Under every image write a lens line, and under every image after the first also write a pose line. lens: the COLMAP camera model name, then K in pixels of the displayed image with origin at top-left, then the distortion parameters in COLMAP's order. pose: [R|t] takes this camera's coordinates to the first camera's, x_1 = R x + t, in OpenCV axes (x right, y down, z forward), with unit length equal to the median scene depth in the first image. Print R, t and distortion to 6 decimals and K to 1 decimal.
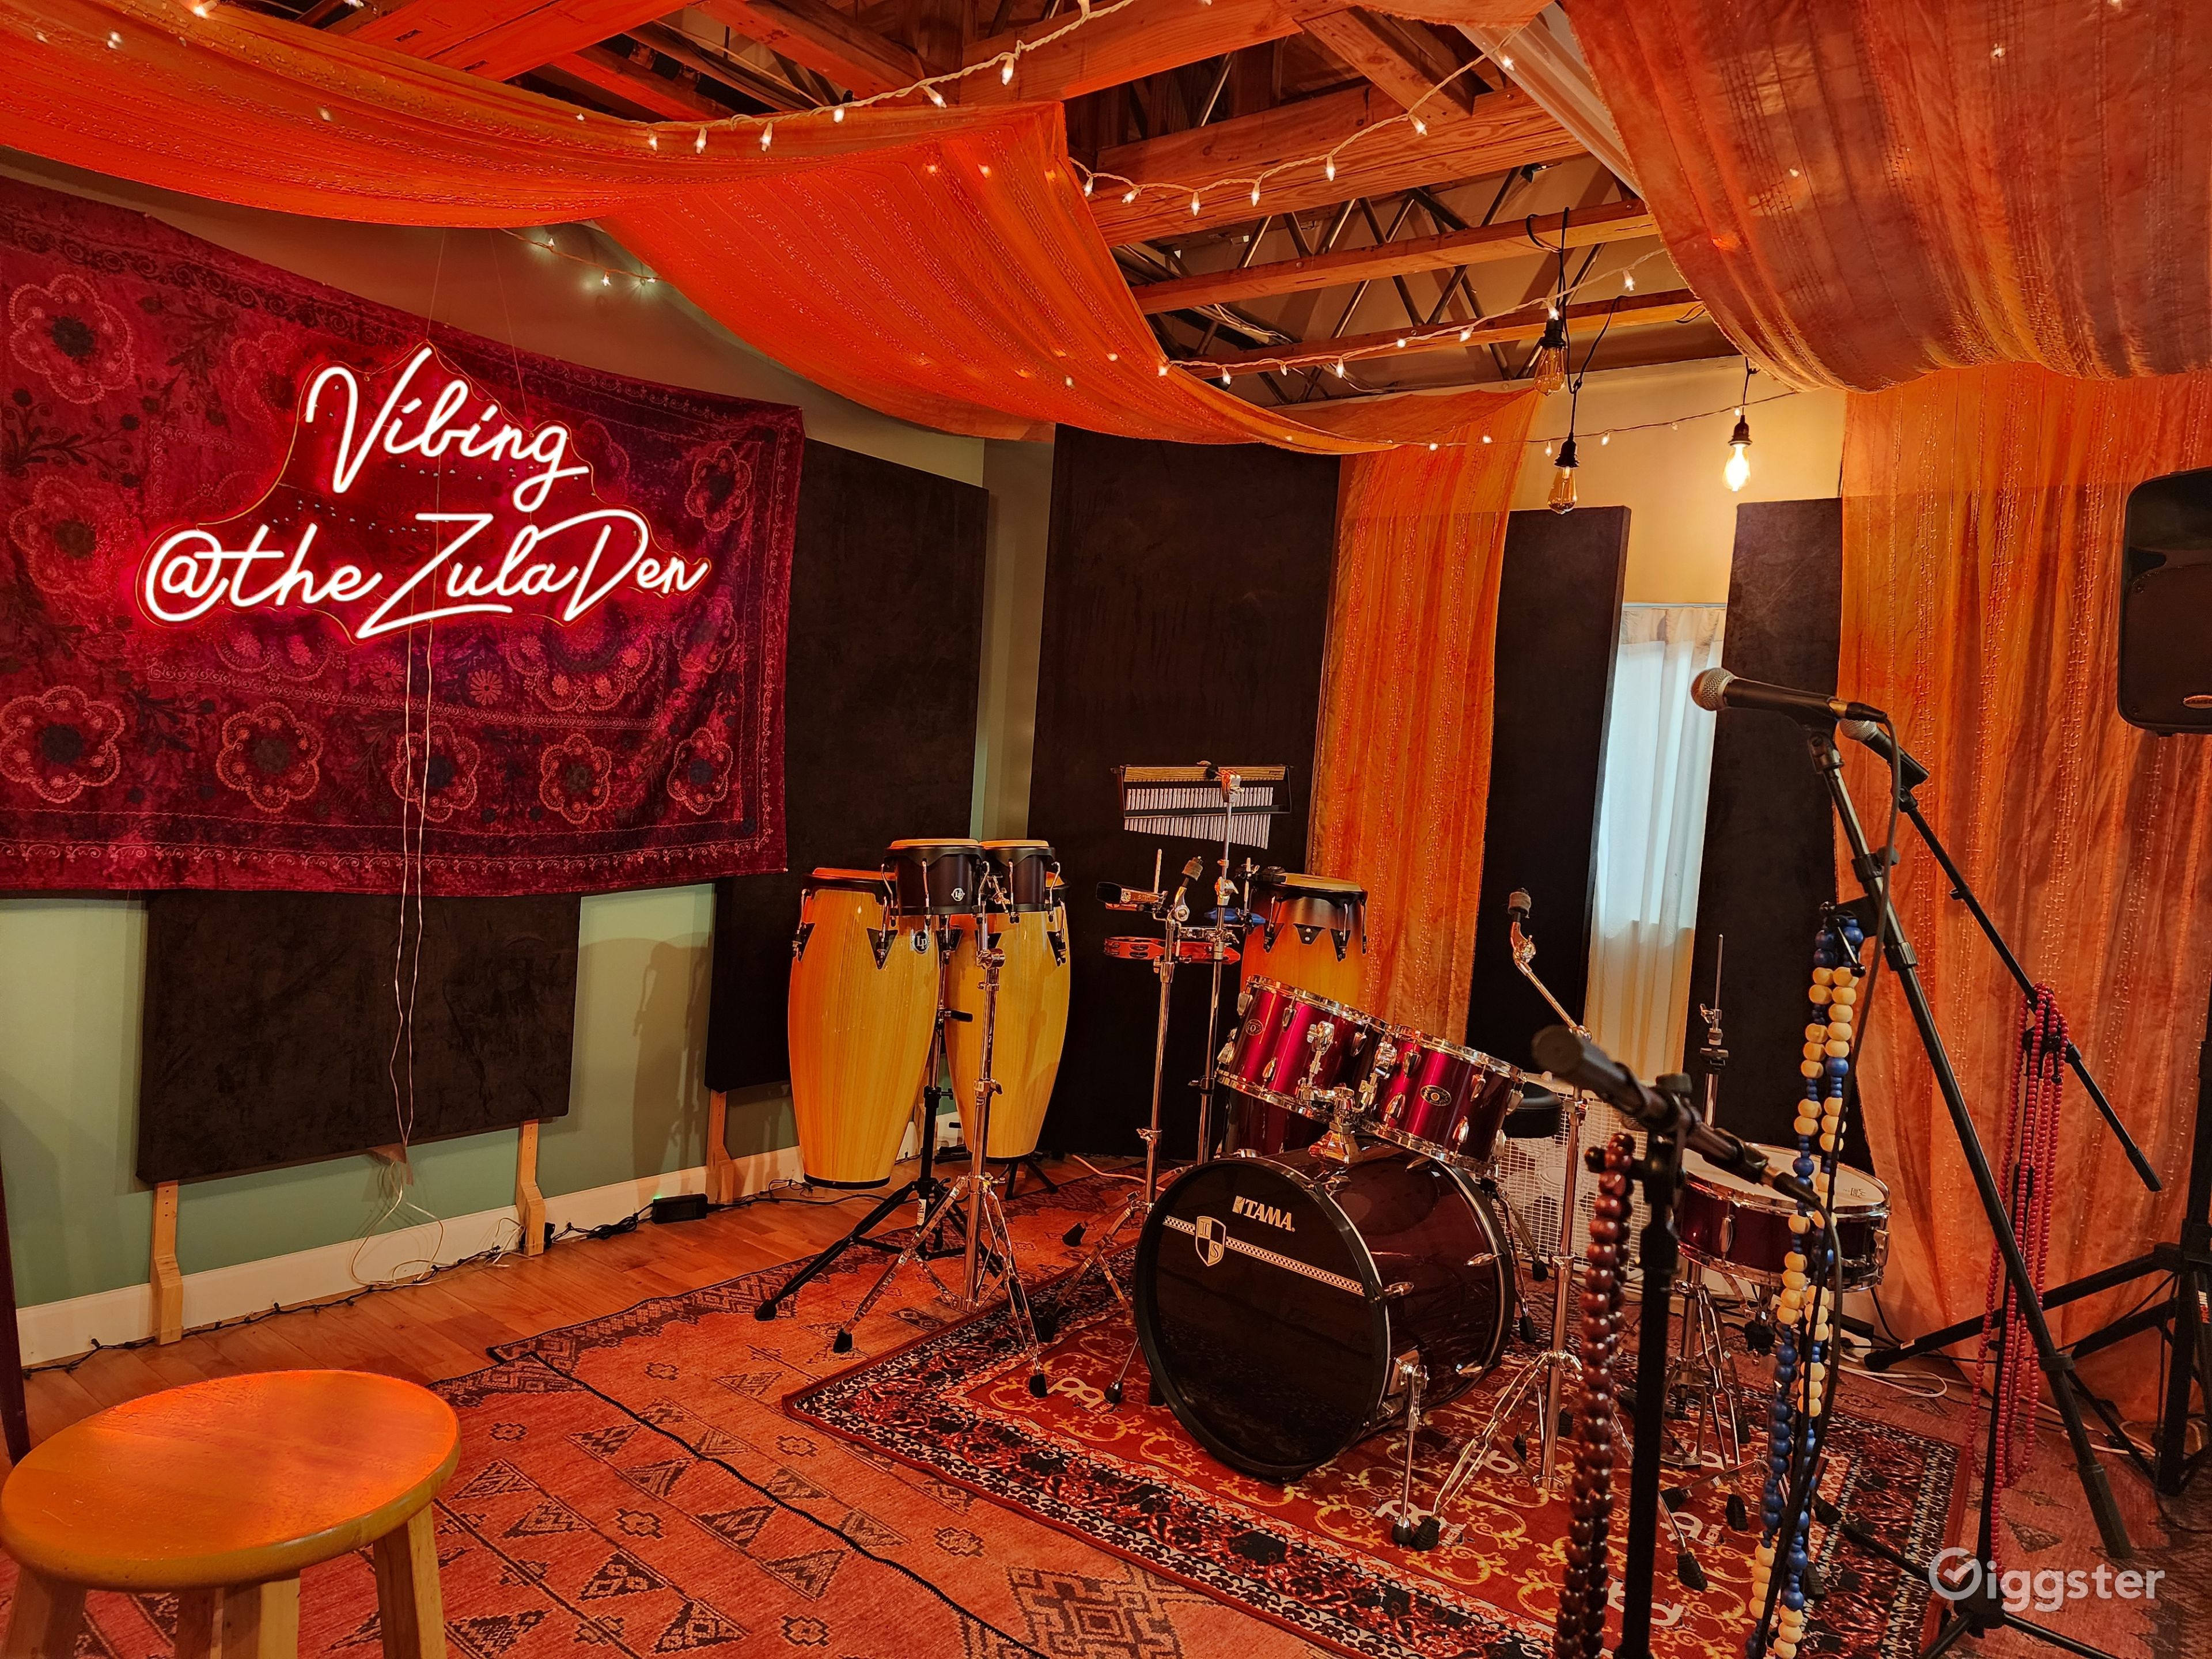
lens RADIAL K [[1473.8, 0, 1107.3], [0, 1473.8, 819.6], [0, 0, 1]] dist [0.087226, -0.073823]
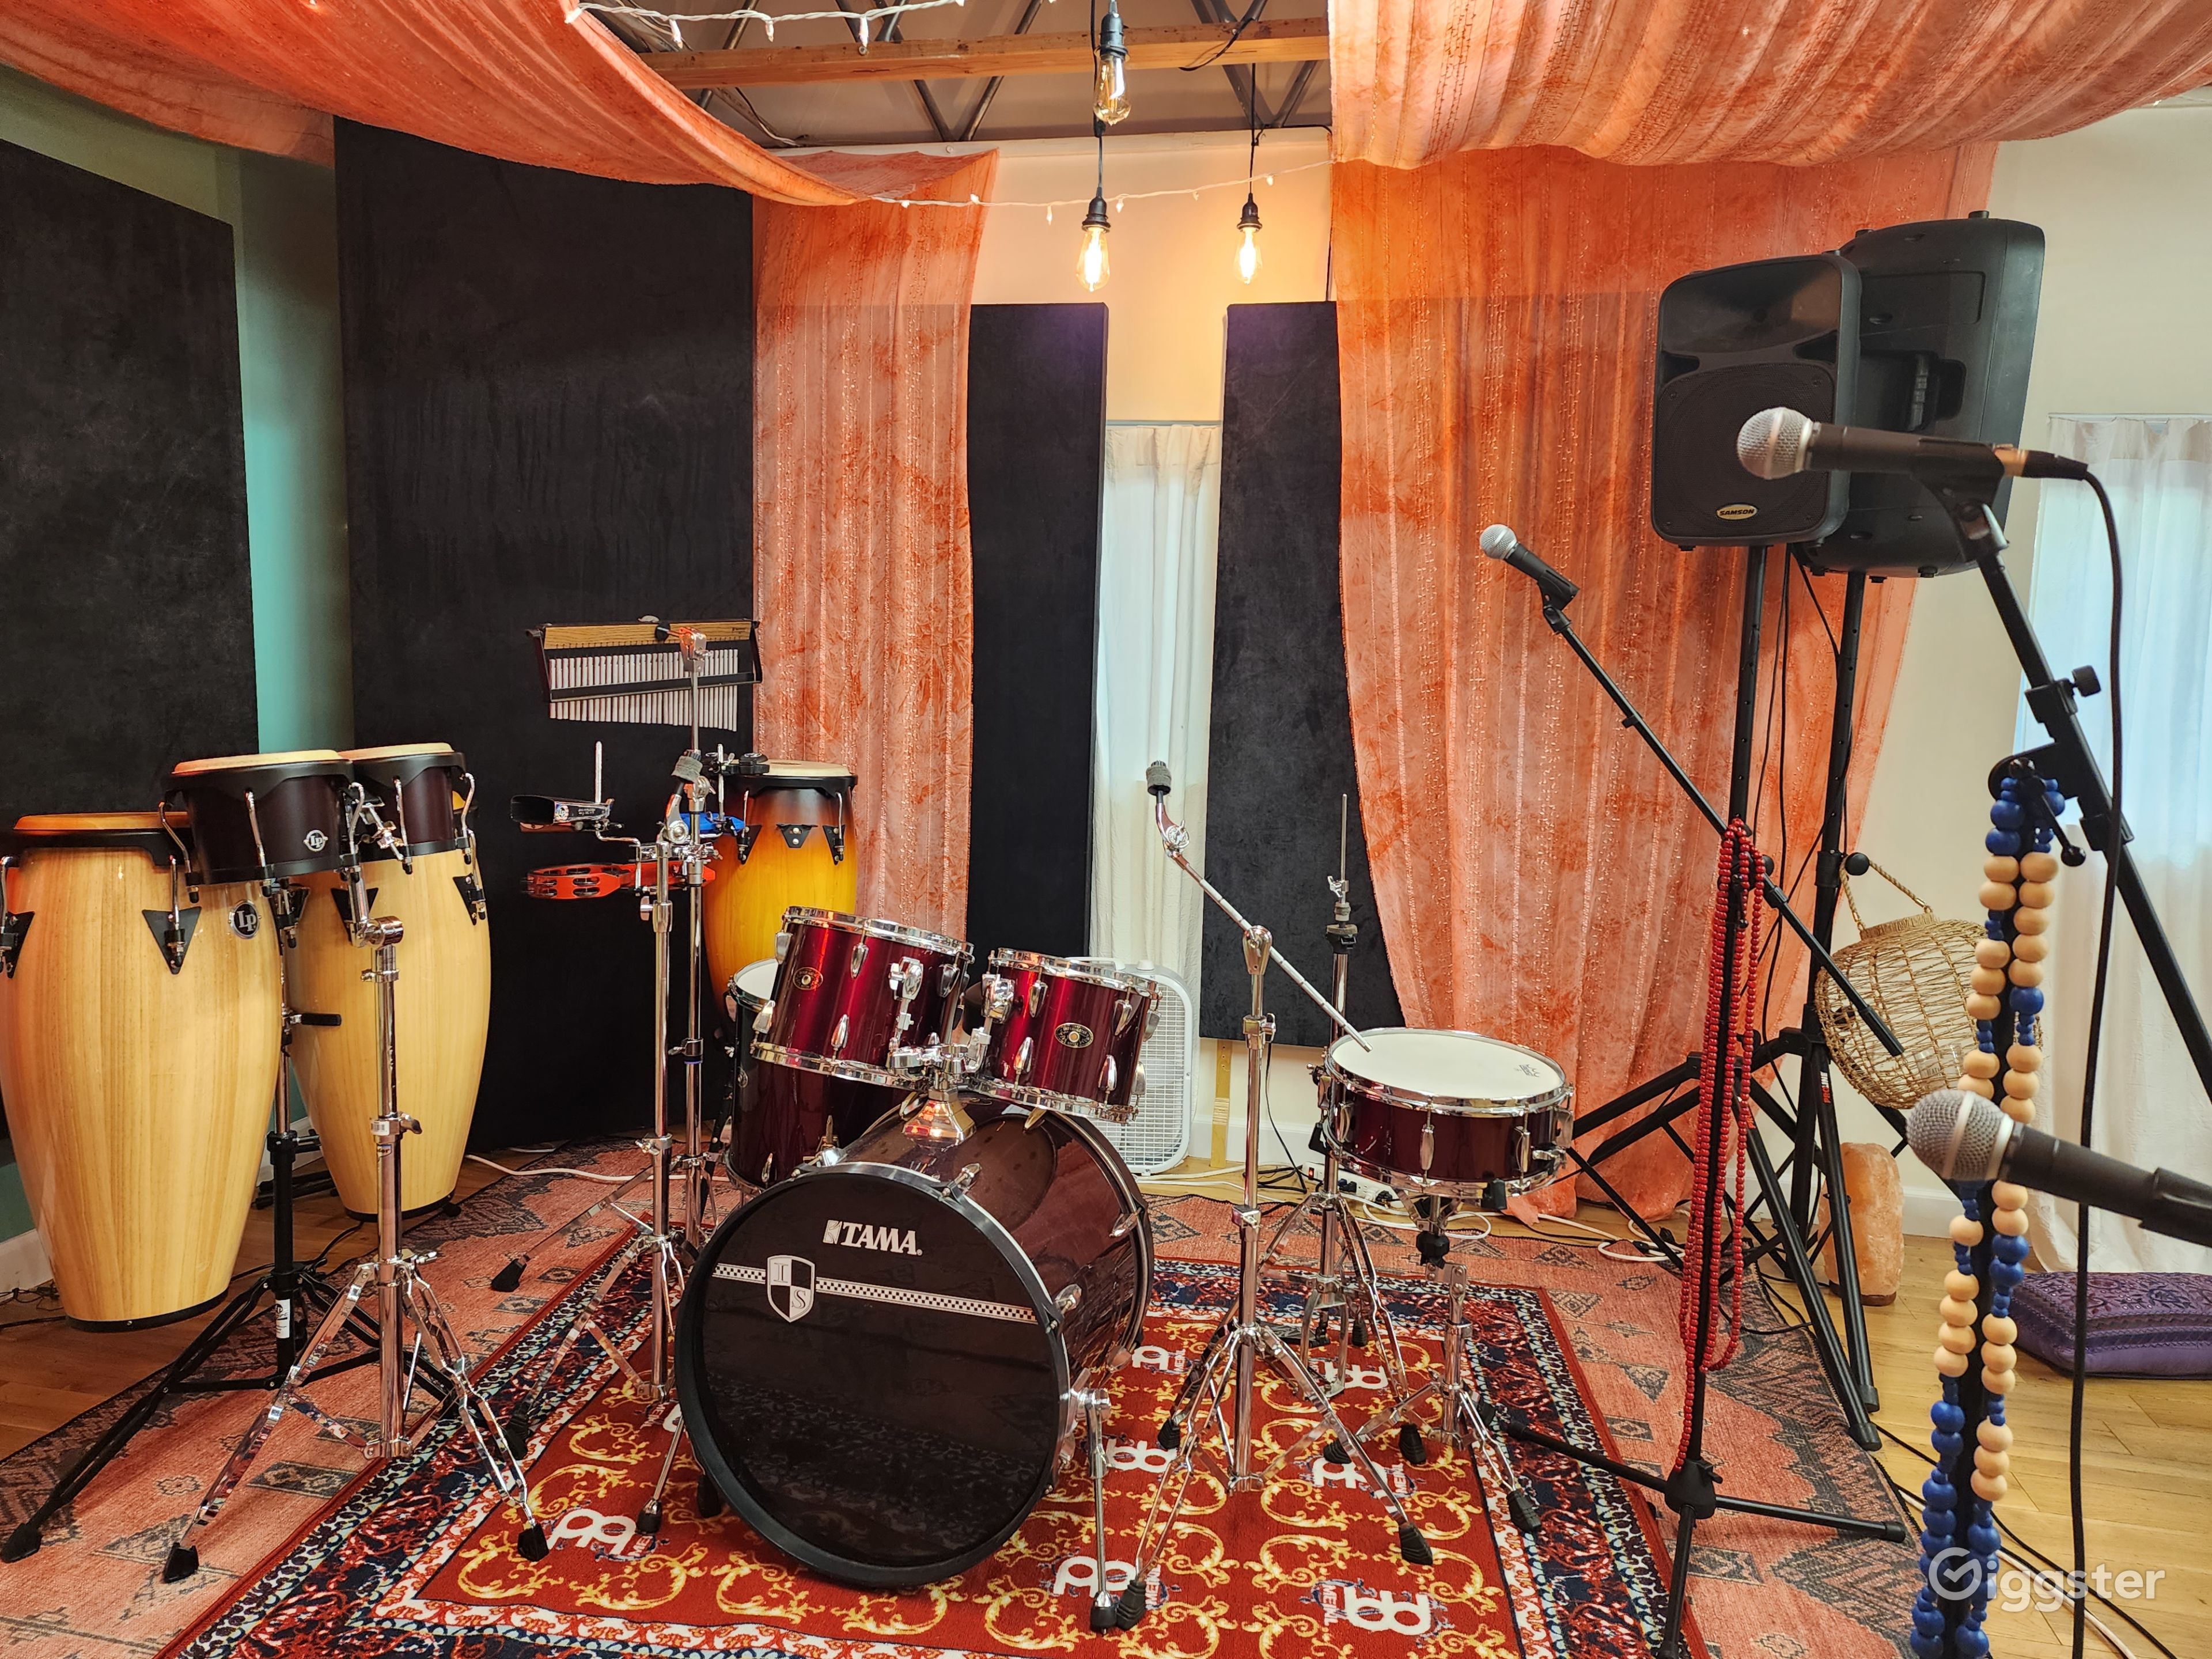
lens RADIAL K [[1473.8, 0, 1107.3], [0, 1473.8, 819.6], [0, 0, 1]] dist [0.087226, -0.073823]
pose [[0.891086, -0.098582, 0.442999, -0.076816], [0.057814, 0.992828, 0.104645, -0.004526], [-0.450138, -0.067637, 0.890394, 0.263786]]
